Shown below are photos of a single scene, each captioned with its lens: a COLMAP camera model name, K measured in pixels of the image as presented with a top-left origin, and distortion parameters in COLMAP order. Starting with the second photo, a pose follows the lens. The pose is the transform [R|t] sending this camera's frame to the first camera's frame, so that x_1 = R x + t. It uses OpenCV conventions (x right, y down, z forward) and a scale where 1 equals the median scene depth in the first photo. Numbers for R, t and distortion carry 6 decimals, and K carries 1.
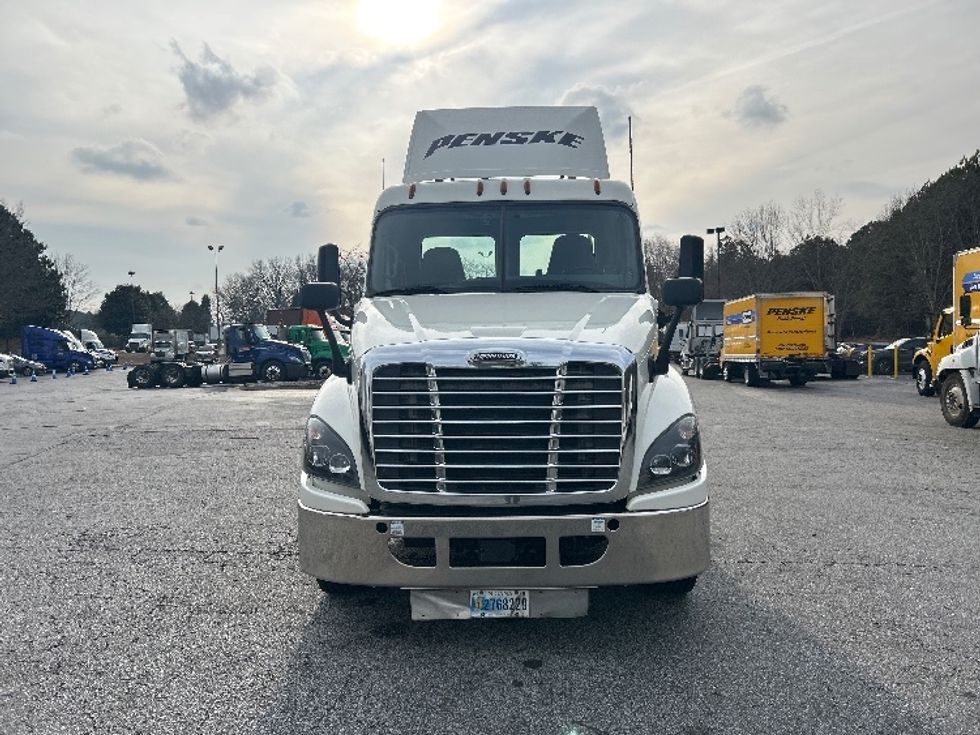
lens RADIAL K [[786.1, 0, 442.7], [0, 786.1, 365.9], [0, 0, 1]] dist [0.024853, 0.008278]
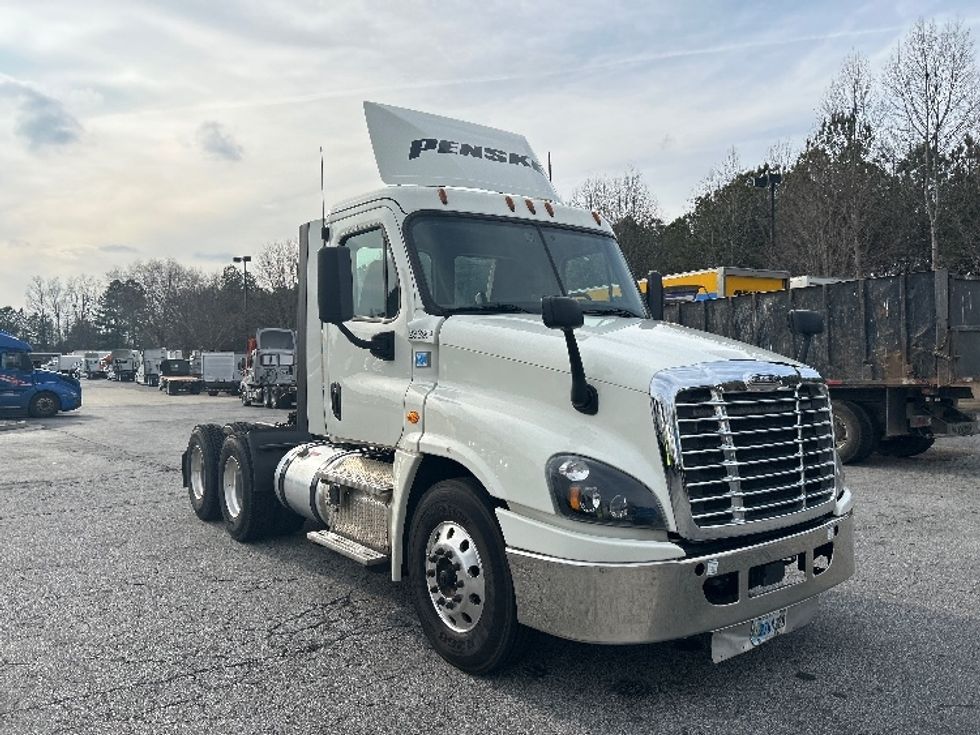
lens RADIAL K [[786.1, 0, 500.5], [0, 786.1, 368.9], [0, 0, 1]] dist [0.024853, 0.008278]
pose [[0.756629, -0.003439, 0.653835, -0.836472], [0.025389, 0.999387, -0.024123, -0.009587], [-0.653351, 0.034852, 0.756252, 0.448318]]
